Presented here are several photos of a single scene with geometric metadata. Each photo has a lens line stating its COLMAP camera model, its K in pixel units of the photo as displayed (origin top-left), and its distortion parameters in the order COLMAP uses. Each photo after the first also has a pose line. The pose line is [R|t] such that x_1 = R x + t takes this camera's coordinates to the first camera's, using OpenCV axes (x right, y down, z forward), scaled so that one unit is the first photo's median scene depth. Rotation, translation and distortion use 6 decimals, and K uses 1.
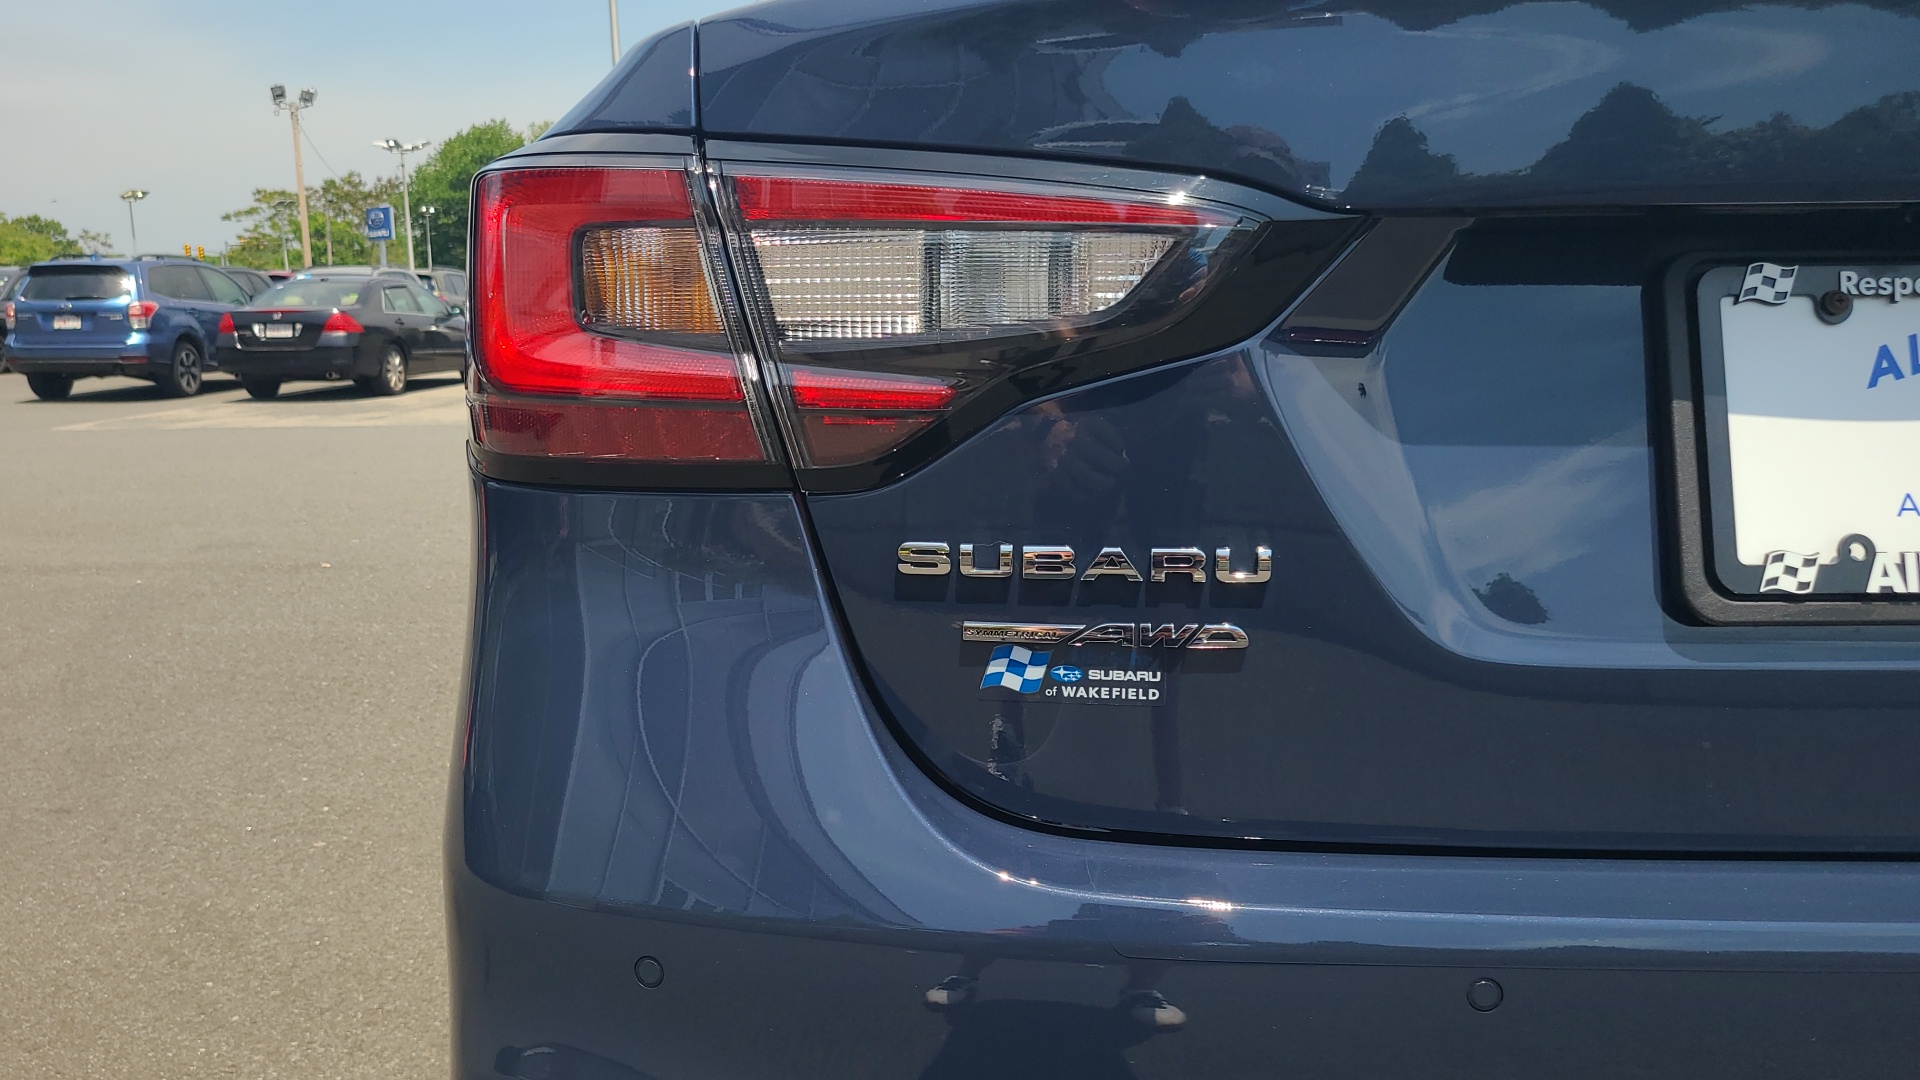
lens RADIAL K [[1438.9, 0, 928.3], [0, 1438.9, 536.8], [0, 0, 1]] dist [0.051032, -0.033284]
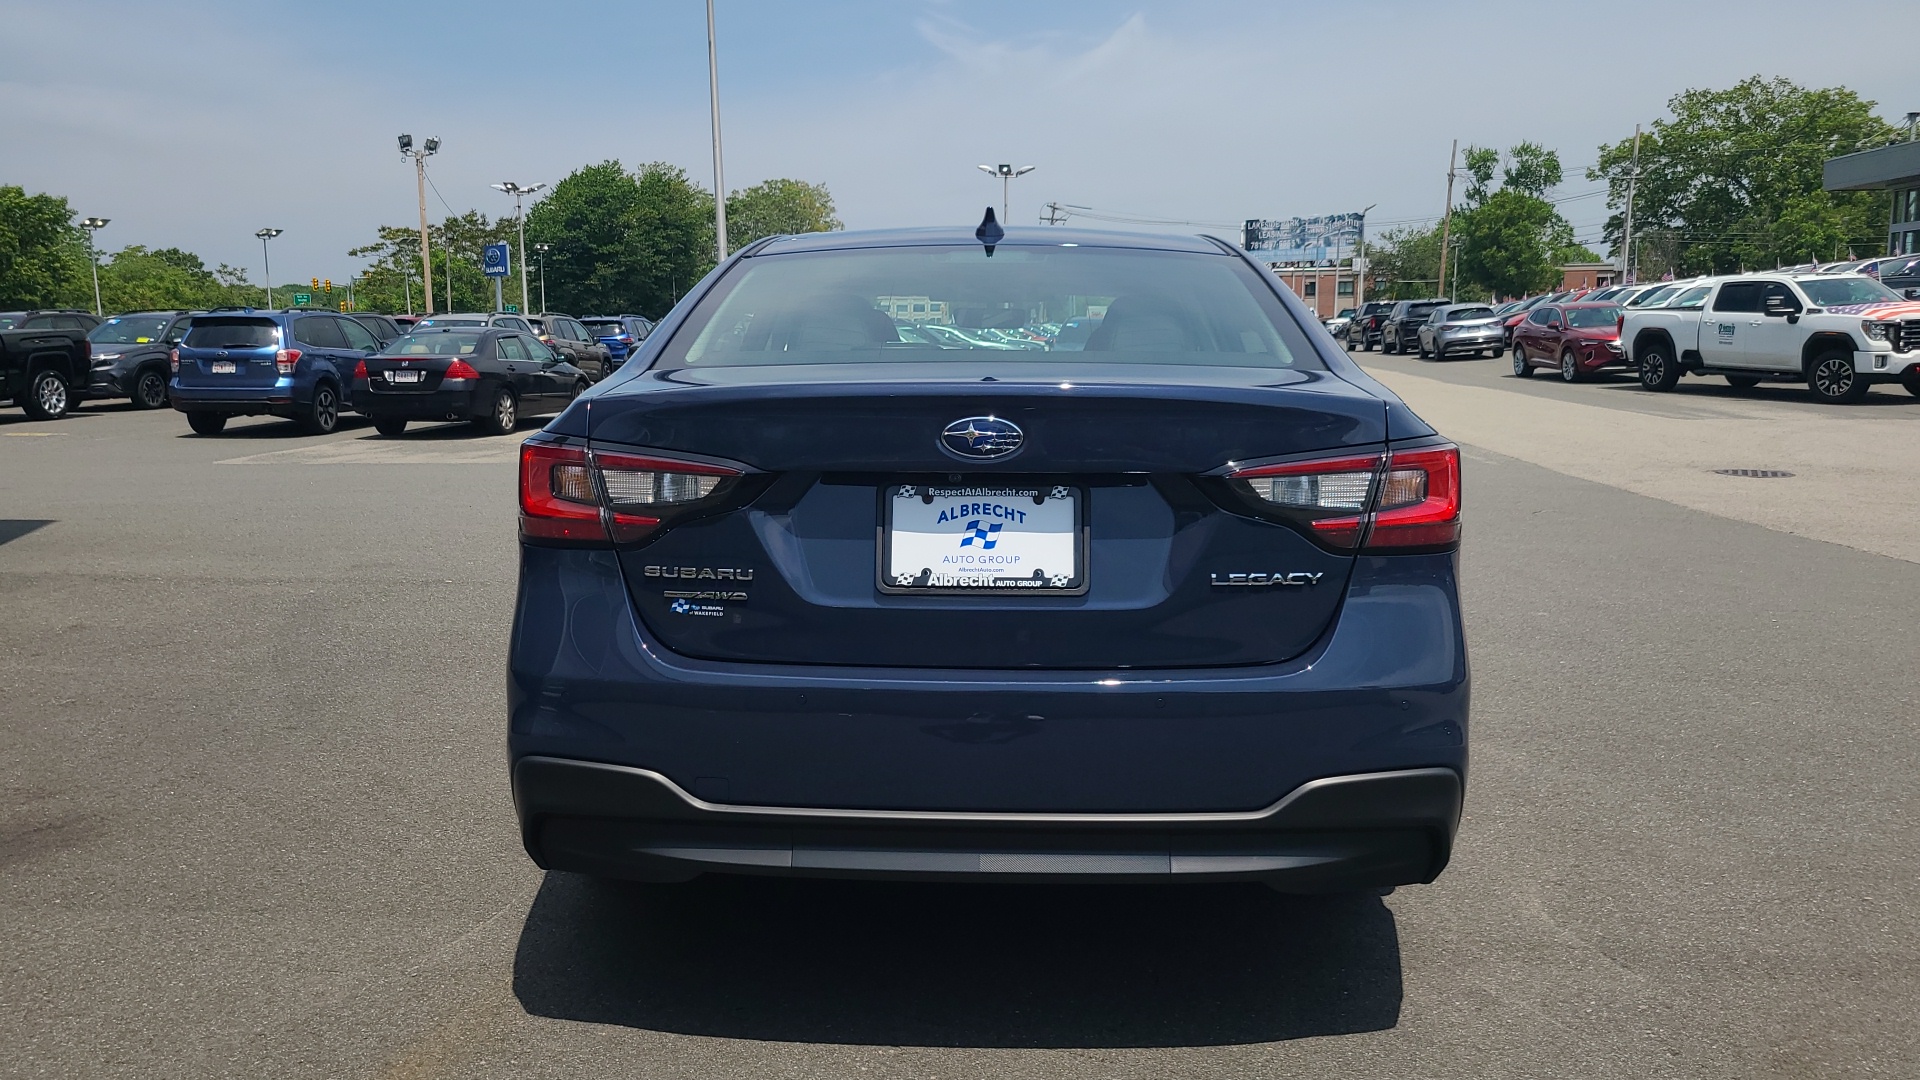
lens RADIAL K [[1438.9, 0, 947.6], [0, 1438.9, 535.7], [0, 0, 1]] dist [0.051032, -0.033284]
pose [[0.998355, 0.015140, -0.055303, 0.123965], [-0.016393, 0.999617, -0.022282, -0.000486], [0.054944, 0.023152, 0.998221, -0.326077]]
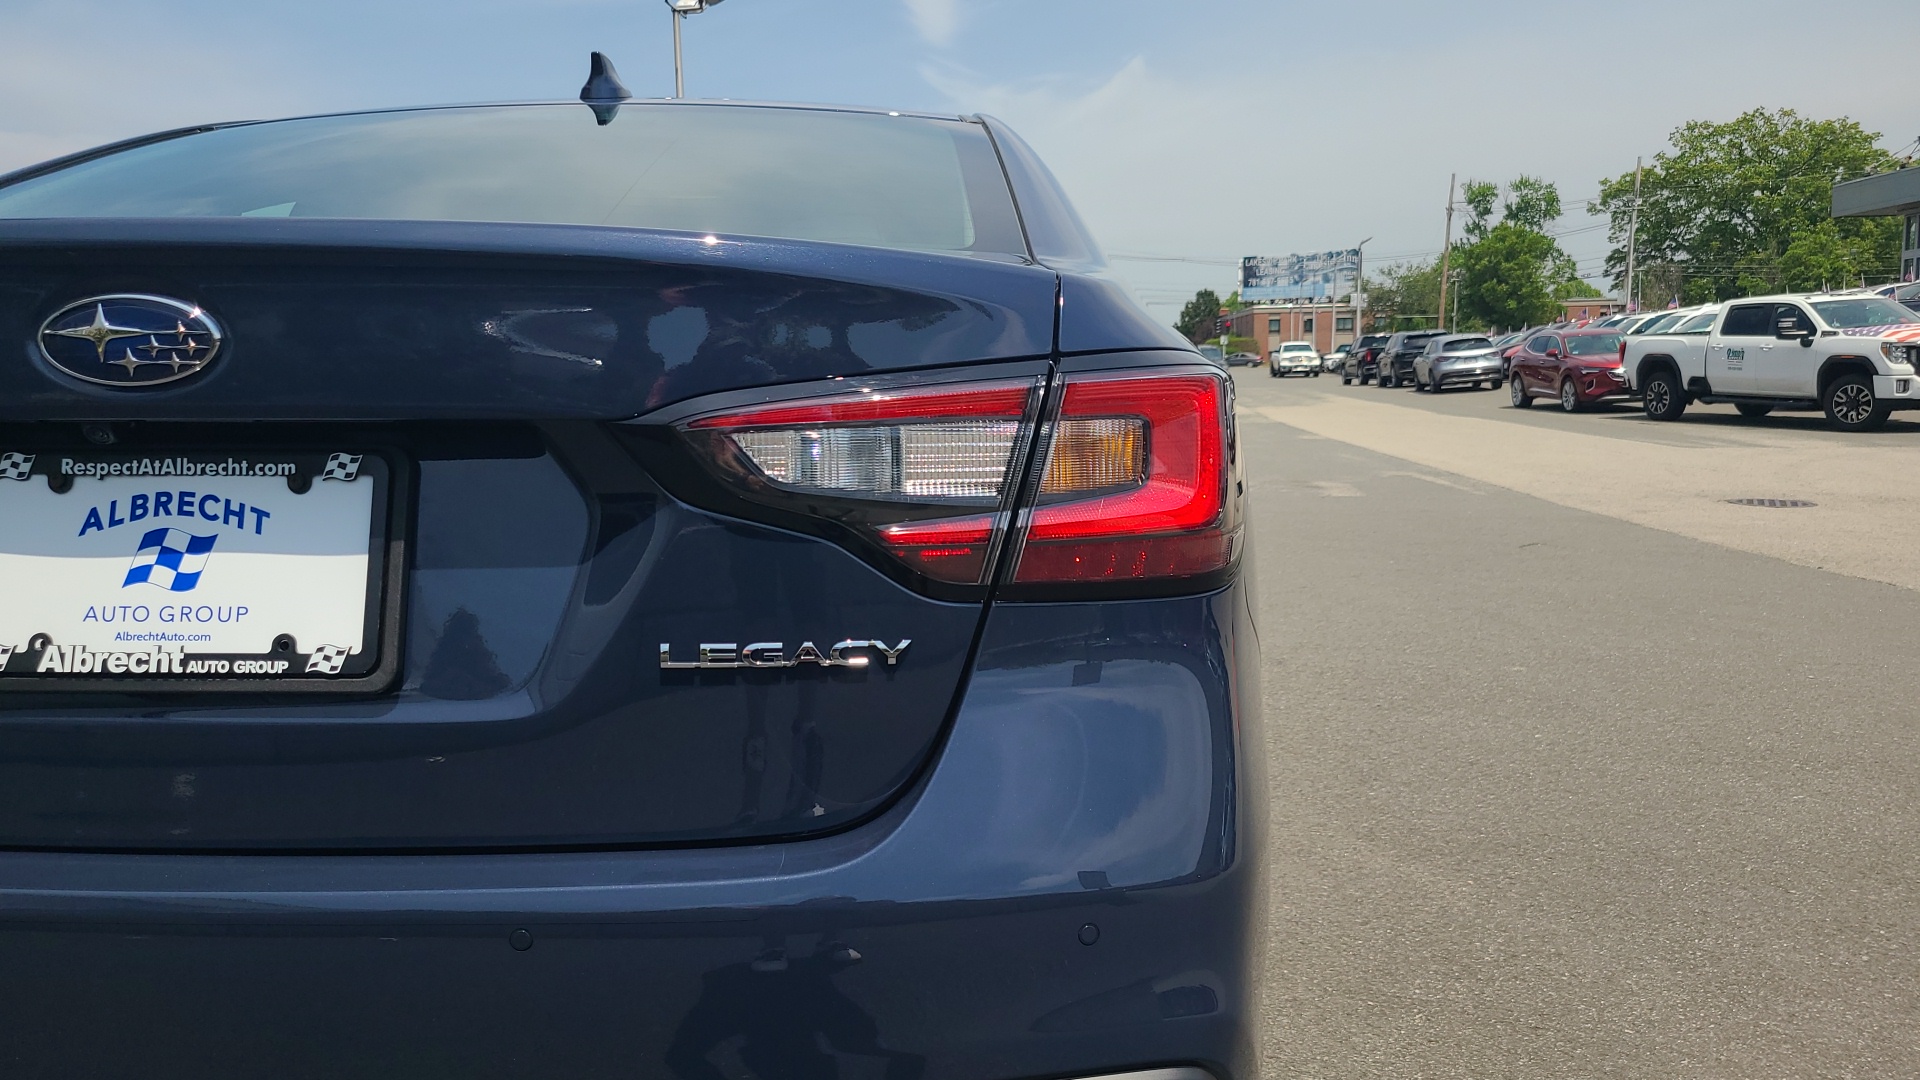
lens RADIAL K [[1438.9, 0, 935.5], [0, 1438.9, 534.9], [0, 0, 1]] dist [0.051032, -0.033284]
pose [[0.997687, 0.010028, -0.067236, 0.238242], [-0.013450, 0.998627, -0.050638, -0.005674], [0.066636, 0.051425, 0.996451, -0.064271]]
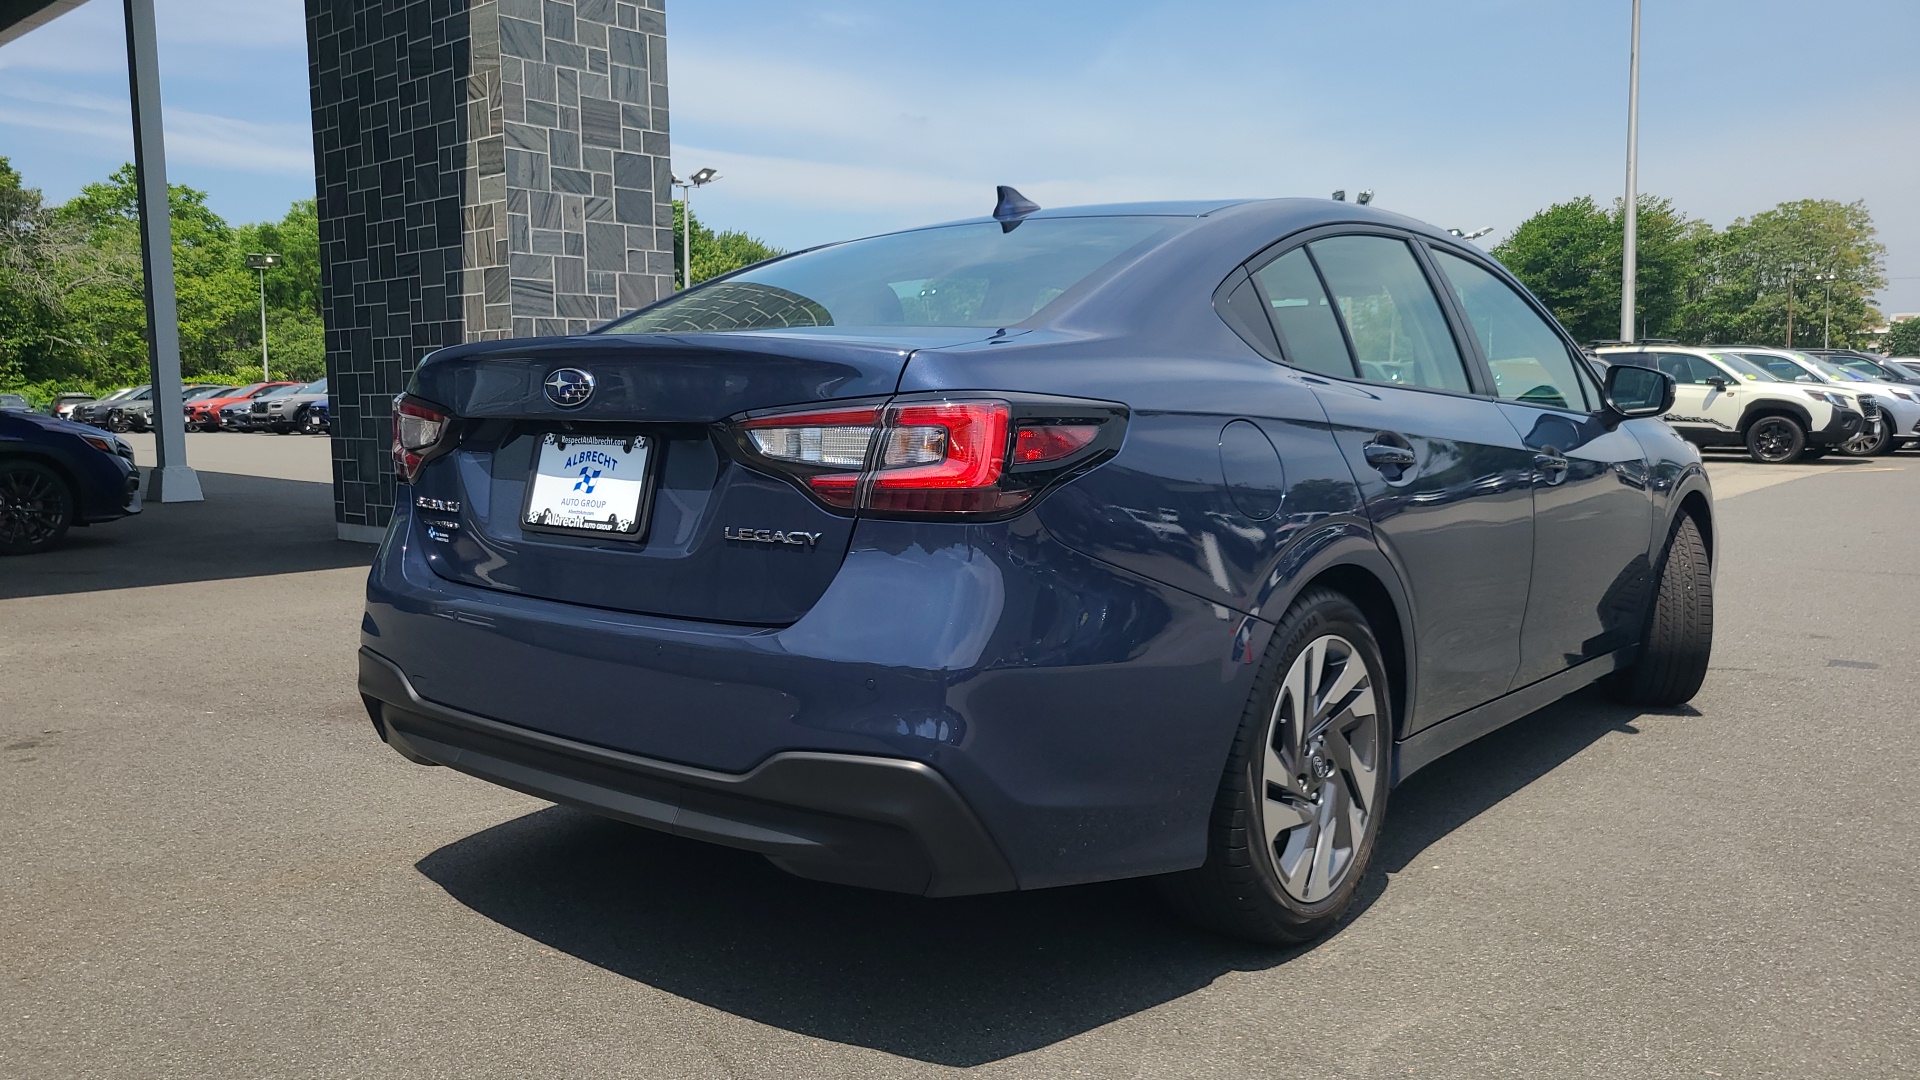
lens RADIAL K [[1438.9, 0, 924.5], [0, 1438.9, 539.0], [0, 0, 1]] dist [0.051032, -0.033284]
pose [[0.762070, 0.071550, -0.643529, 0.527925], [-0.106171, 0.994232, -0.015186, 0.004241], [0.638730, 0.079897, 0.765271, -0.165240]]
